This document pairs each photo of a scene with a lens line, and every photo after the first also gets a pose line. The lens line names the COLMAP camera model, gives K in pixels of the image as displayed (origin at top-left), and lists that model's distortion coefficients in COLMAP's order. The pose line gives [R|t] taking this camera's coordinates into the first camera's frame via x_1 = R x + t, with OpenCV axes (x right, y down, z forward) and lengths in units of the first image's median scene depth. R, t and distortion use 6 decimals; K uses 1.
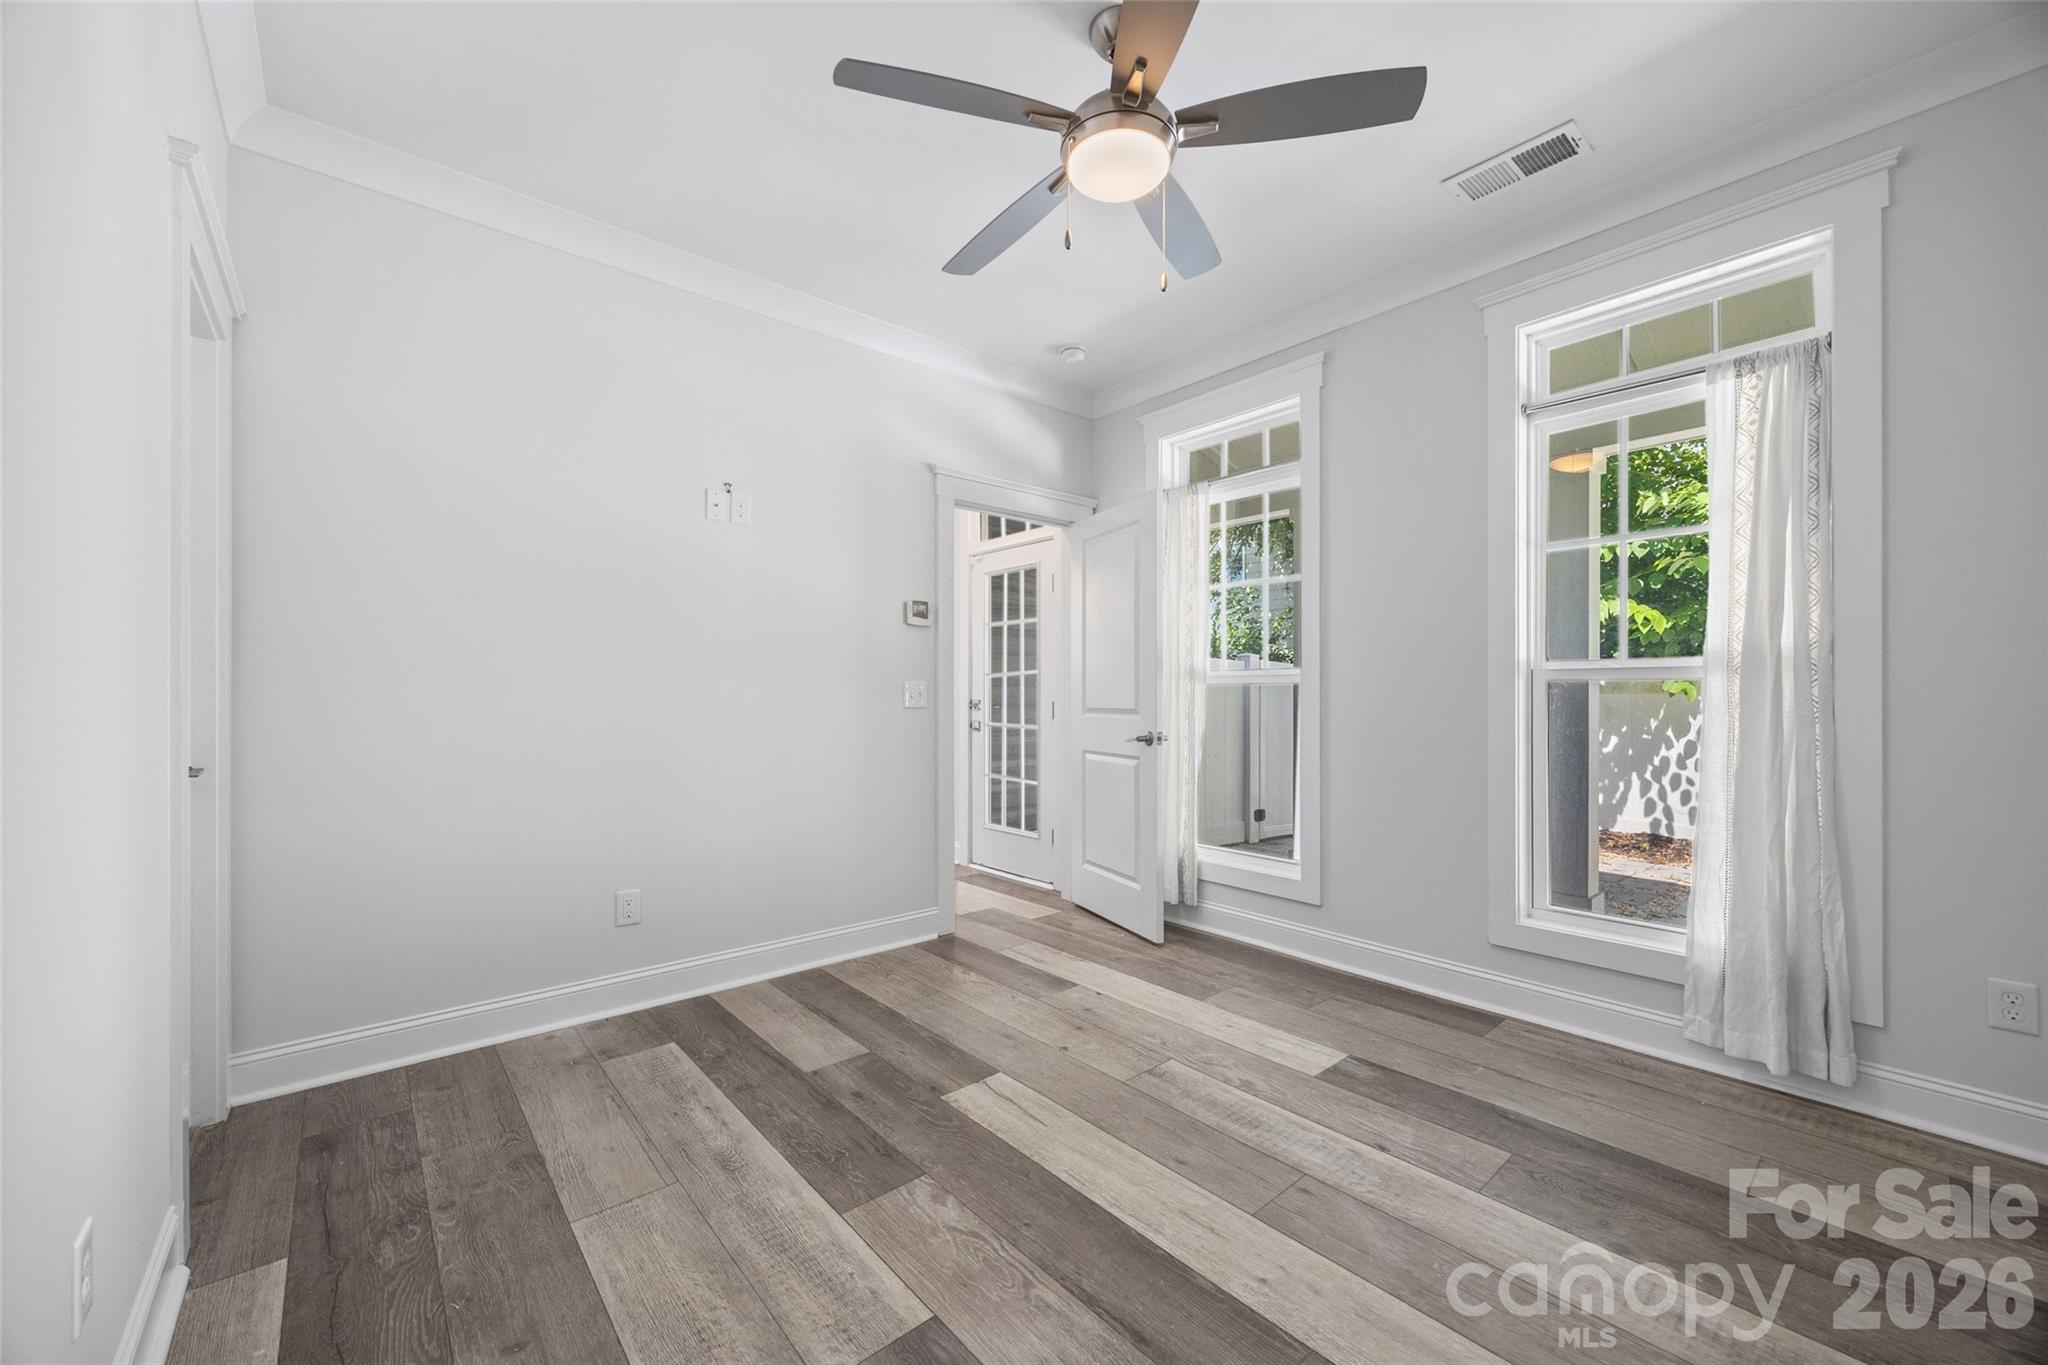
lens RADIAL K [[788.0, 0, 1021.6], [0, 788.0, 694.2], [0, 0, 1]] dist [-0.002060, 0.000168]
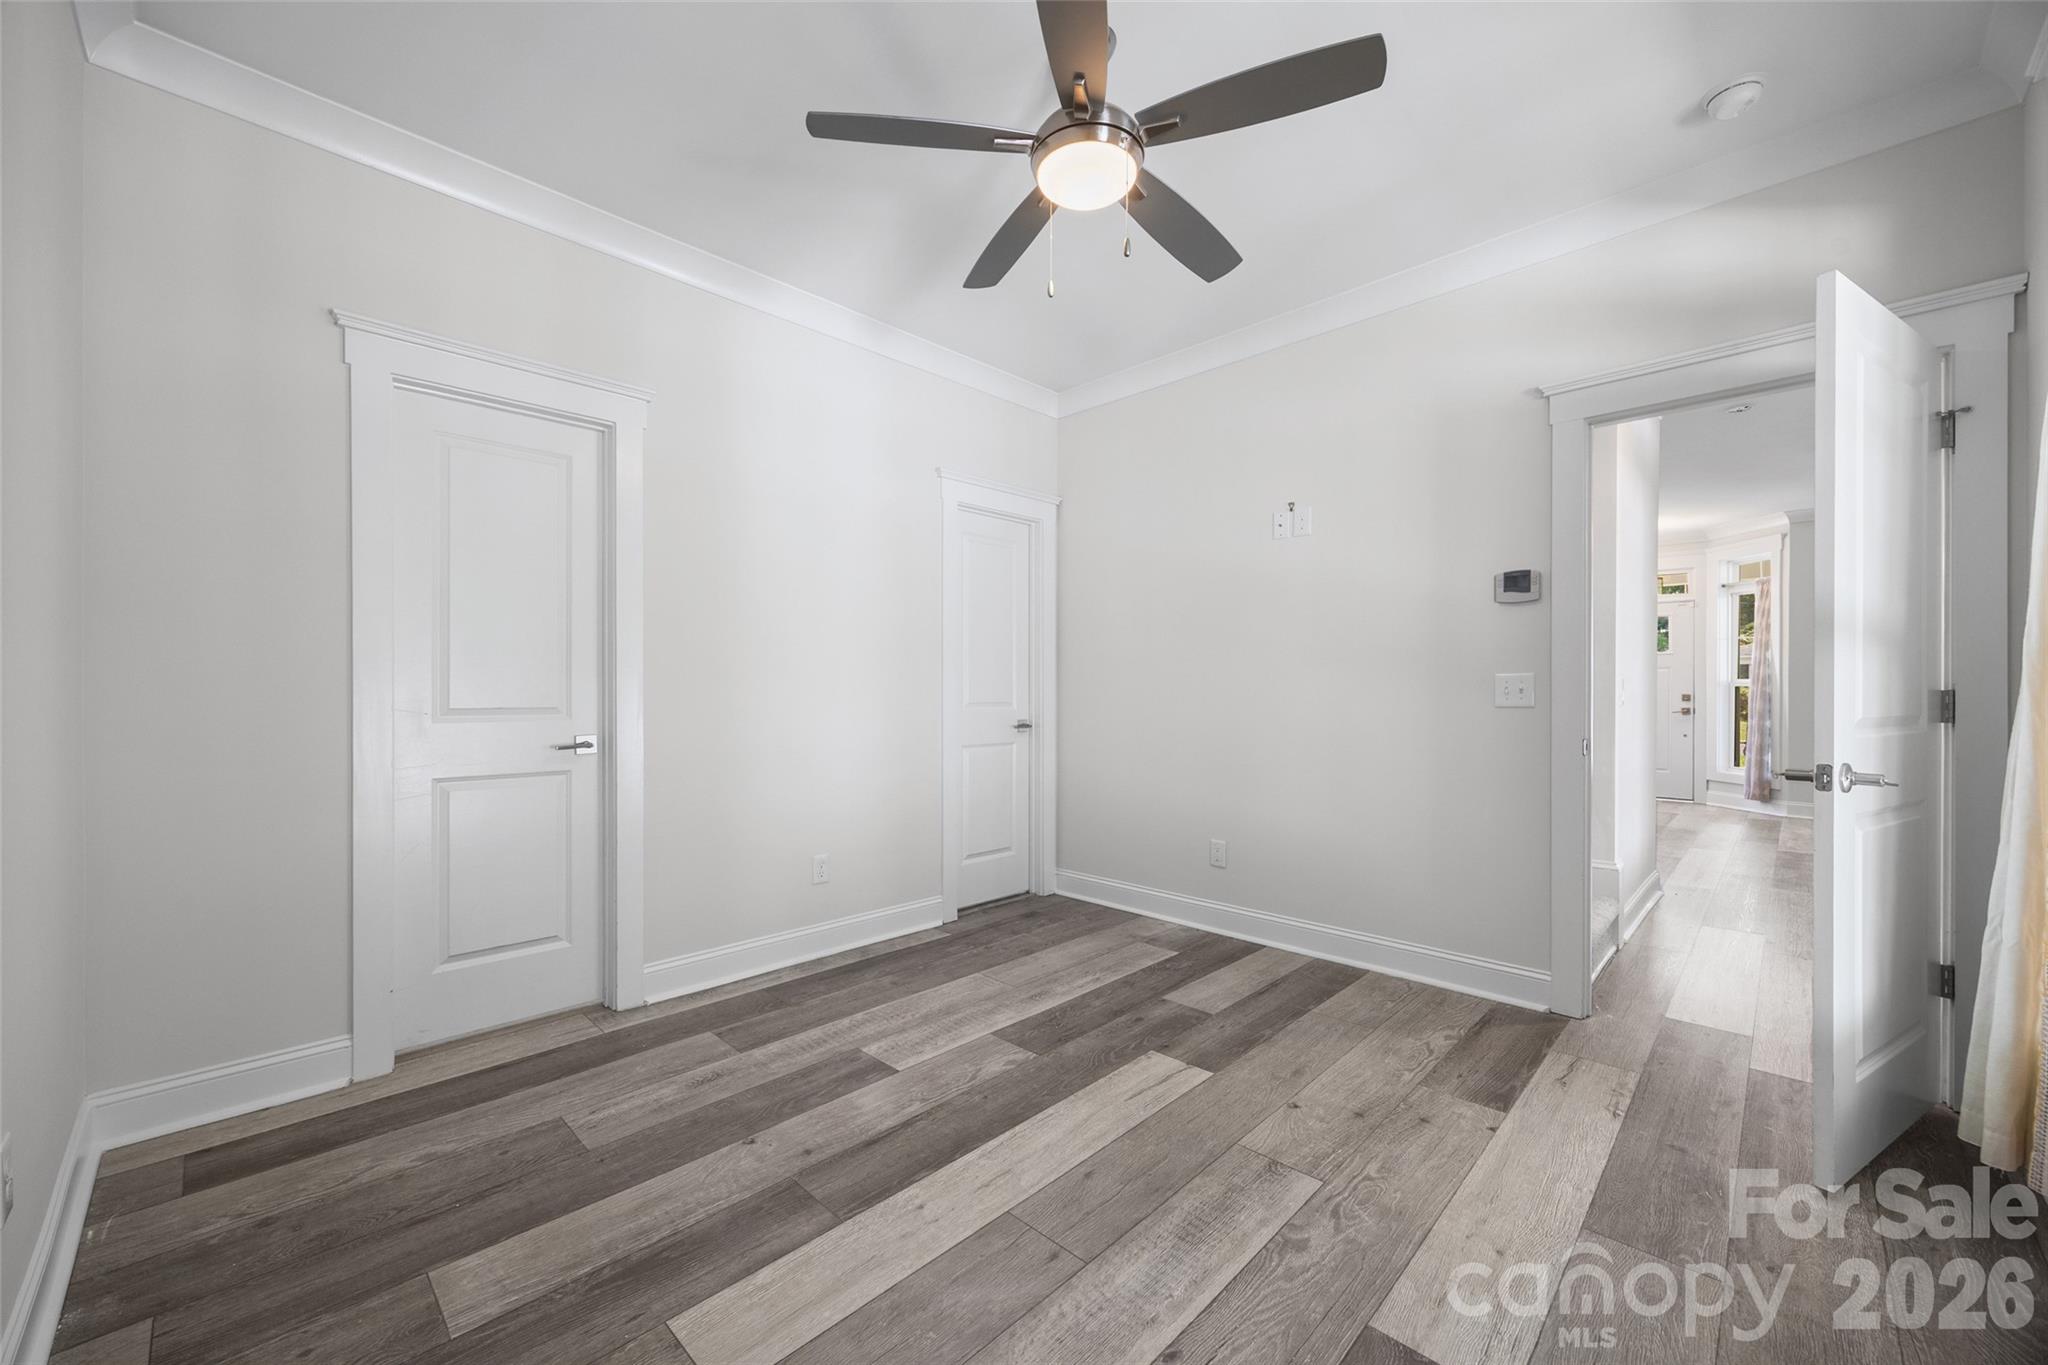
lens RADIAL K [[788.0, 0, 1021.6], [0, 788.0, 694.2], [0, 0, 1]] dist [-0.002060, 0.000168]
pose [[0.085659, 0.004117, -0.996316, 0.921296], [0.002508, 0.999987, 0.004348, -0.000762], [0.996321, -0.002871, 0.085648, 0.666725]]
